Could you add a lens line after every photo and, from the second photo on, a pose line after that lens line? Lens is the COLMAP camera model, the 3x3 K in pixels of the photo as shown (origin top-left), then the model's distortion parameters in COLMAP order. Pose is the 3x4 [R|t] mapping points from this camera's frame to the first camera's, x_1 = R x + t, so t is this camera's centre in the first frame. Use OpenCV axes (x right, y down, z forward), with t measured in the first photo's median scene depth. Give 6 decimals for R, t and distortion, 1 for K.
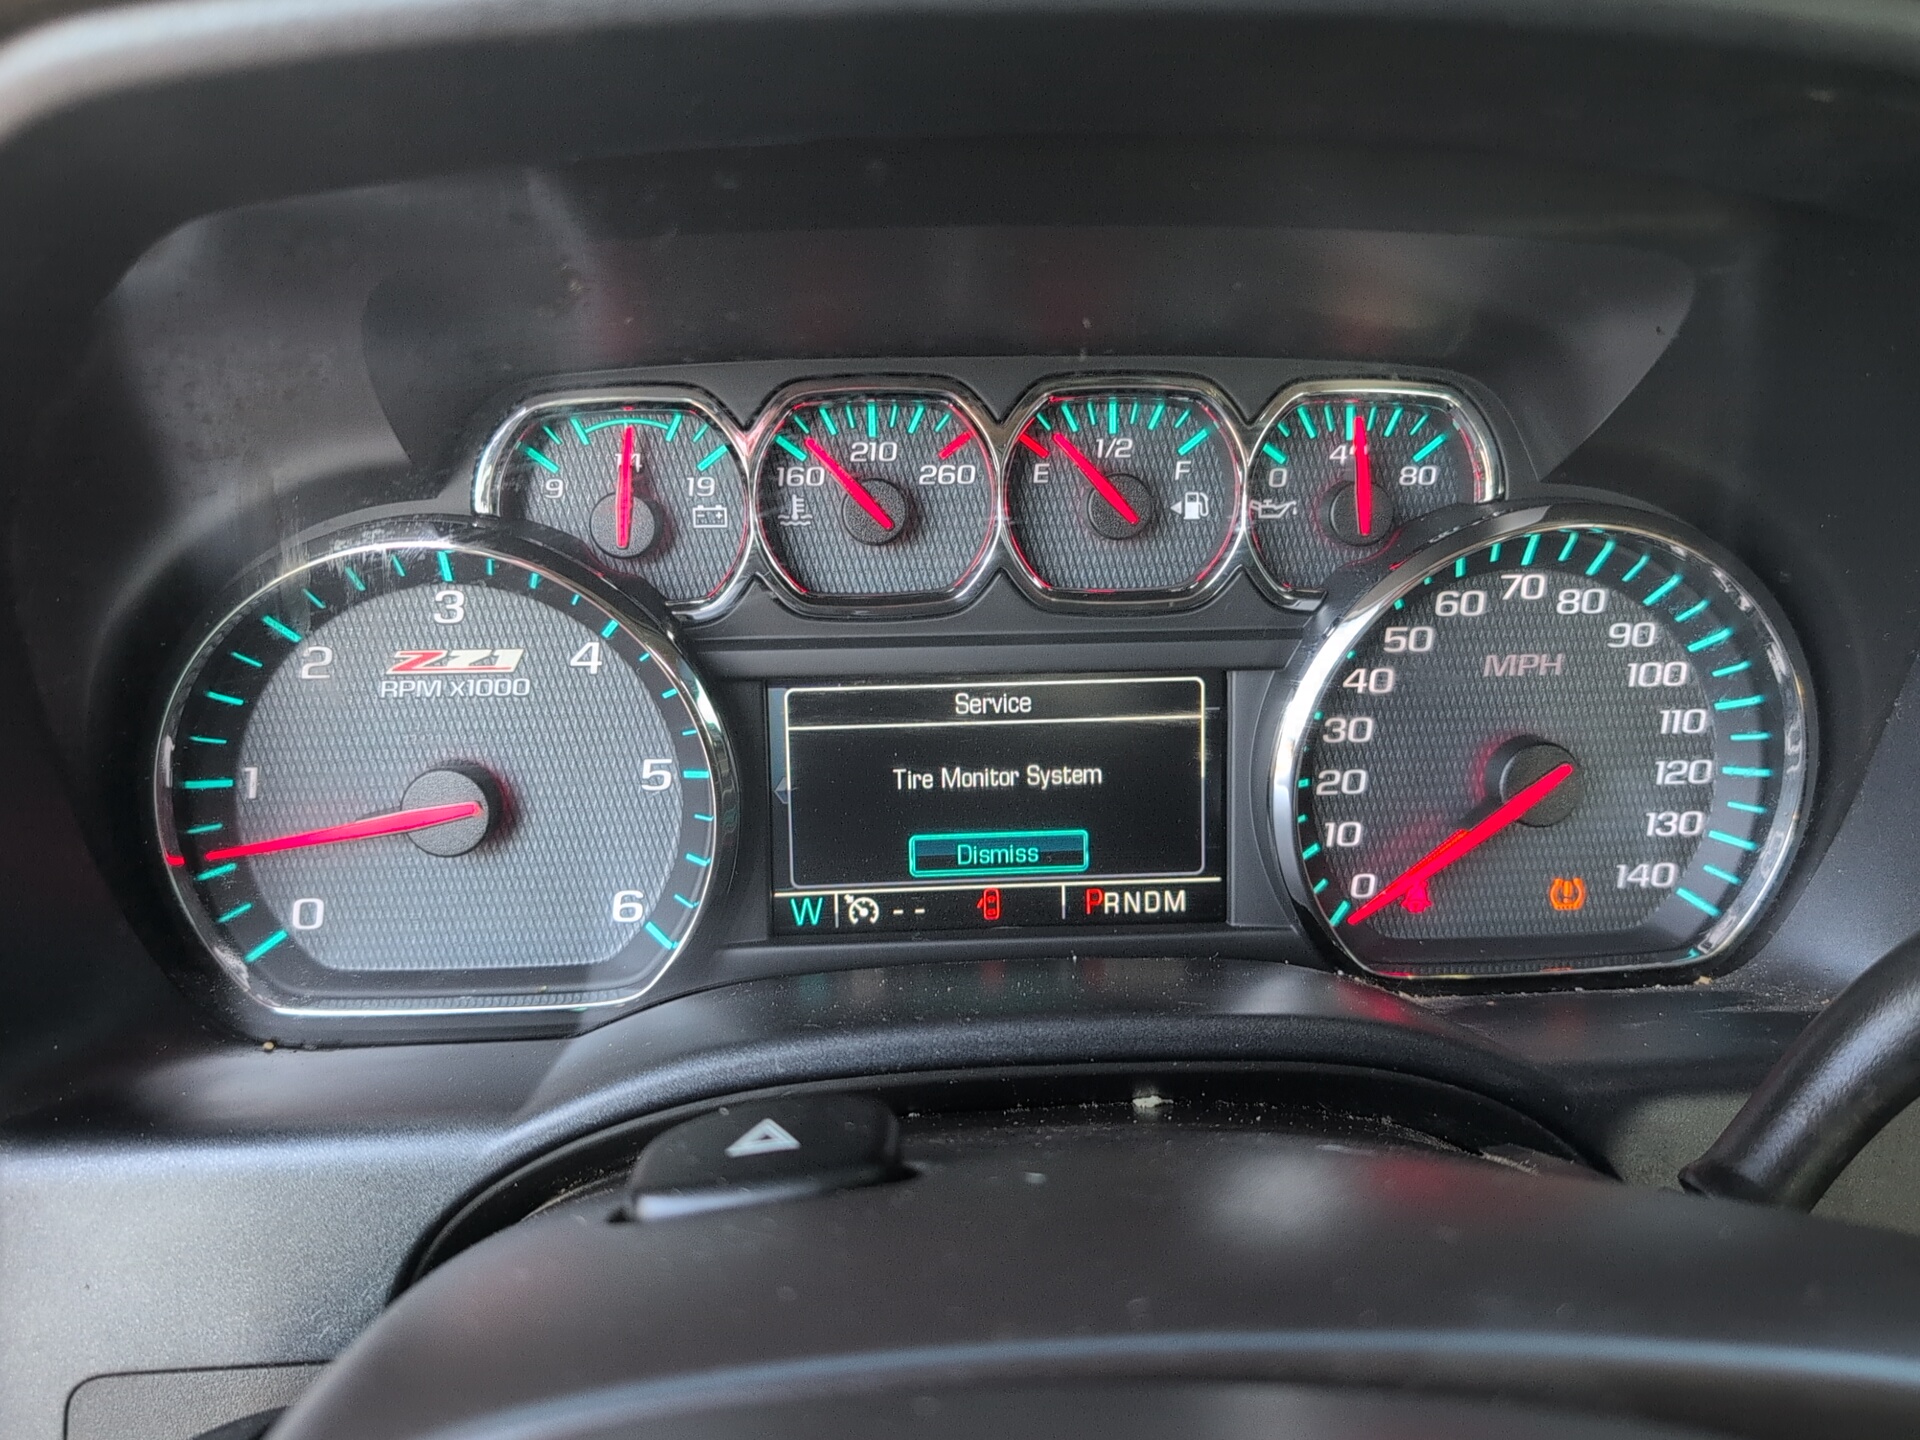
lens RADIAL K [[1658.1, 0, 960.0], [0, 1658.1, 720.0], [0, 0, 1]] dist [0.059894, -0.150362]
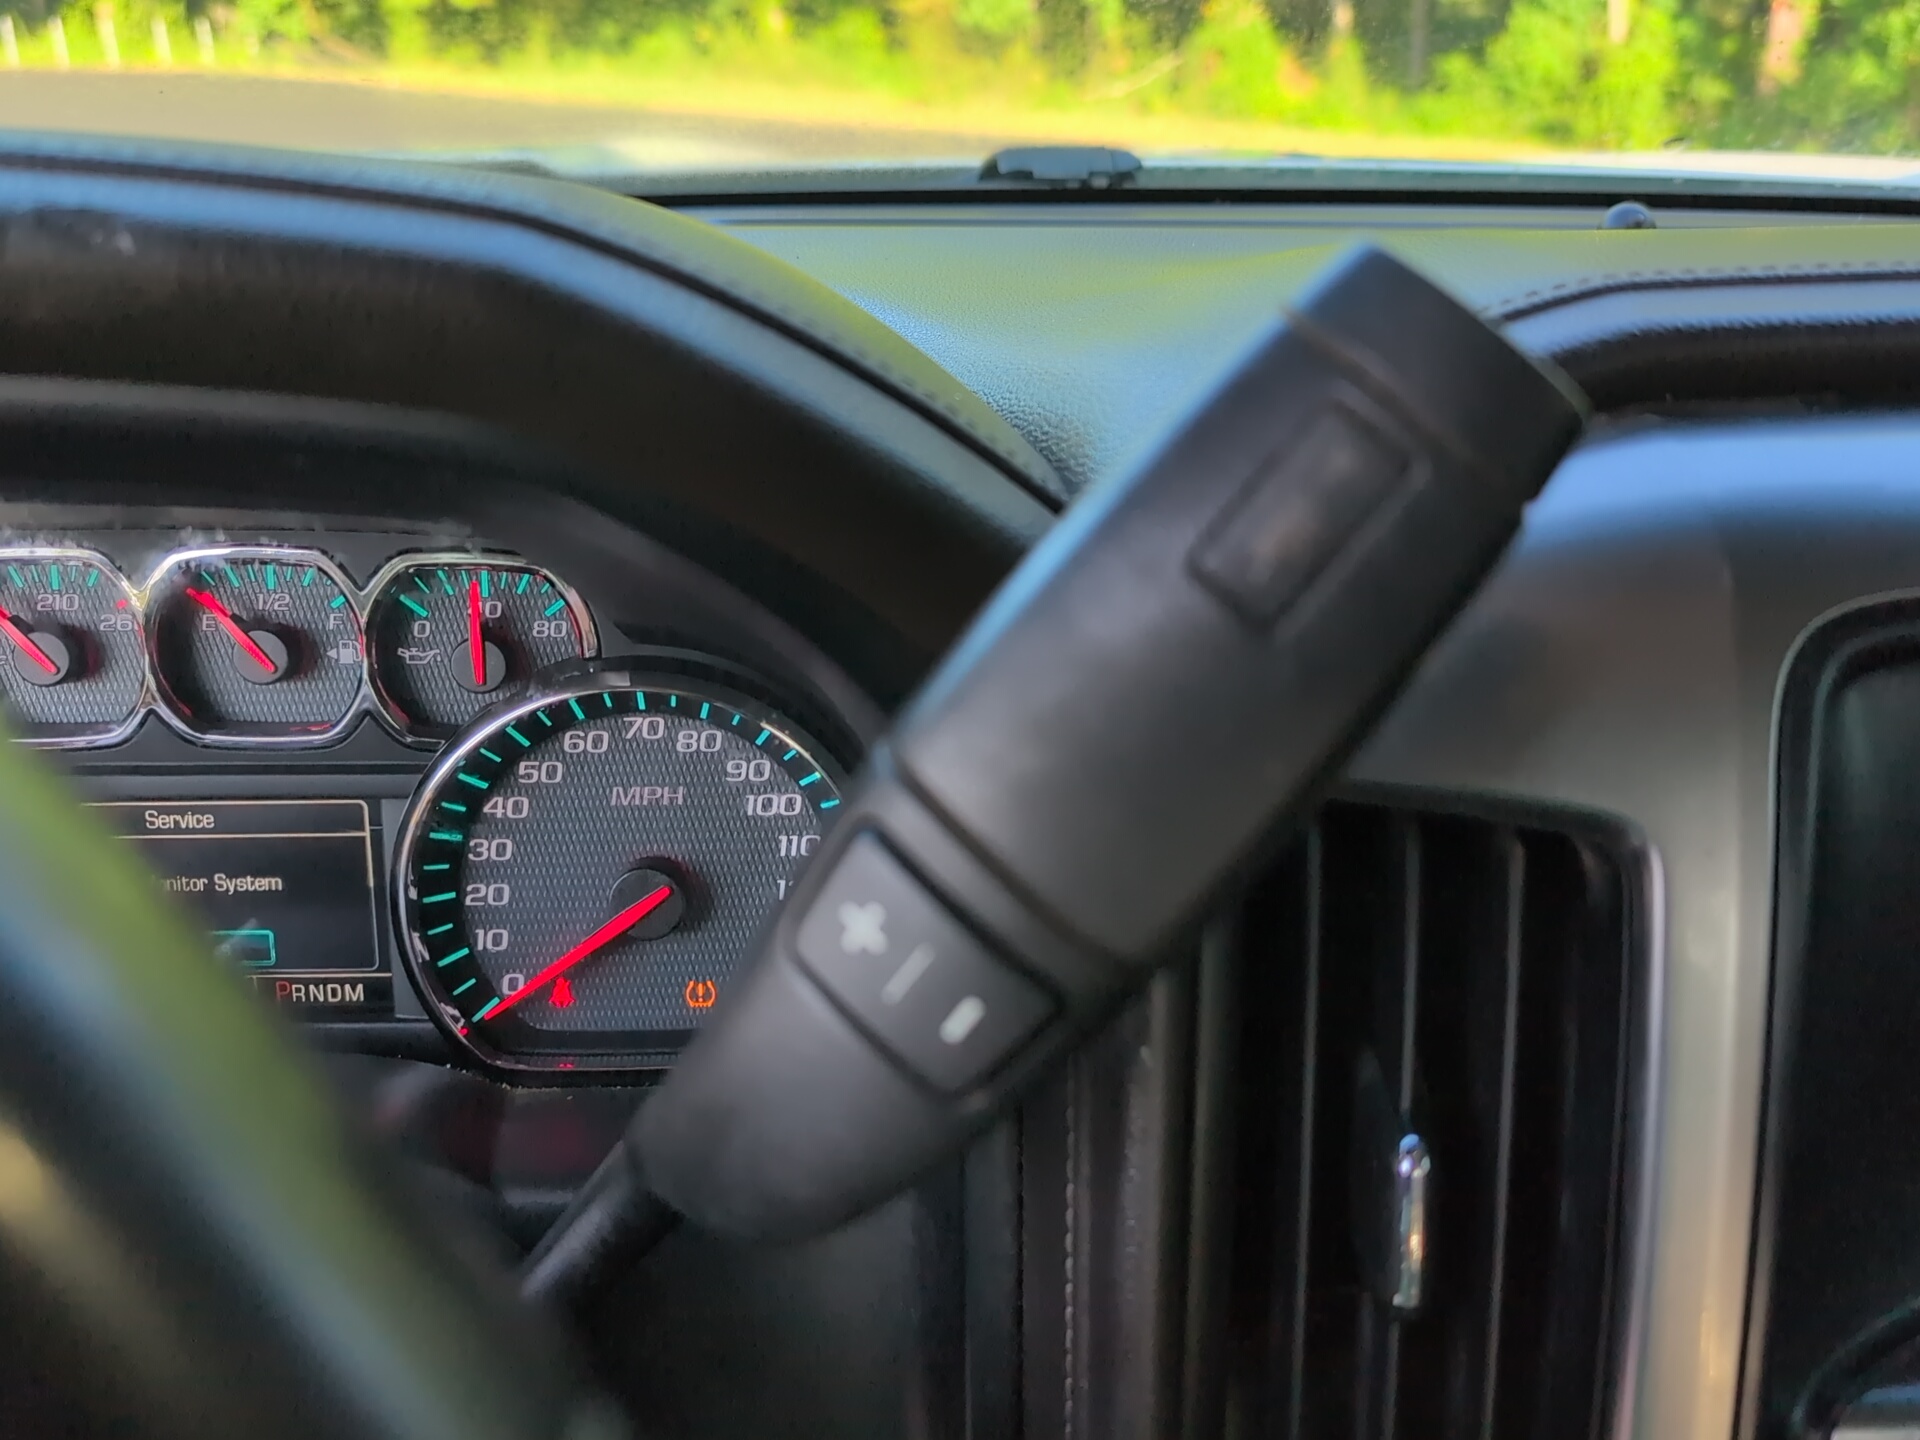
lens RADIAL K [[1658.1, 0, 960.0], [0, 1658.1, 720.0], [0, 0, 1]] dist [0.059894, -0.150362]
pose [[0.999249, 0.021698, -0.032116, 0.587469], [-0.020670, 0.999275, 0.031983, -0.125542], [0.032787, -0.031295, 0.998972, -0.126338]]
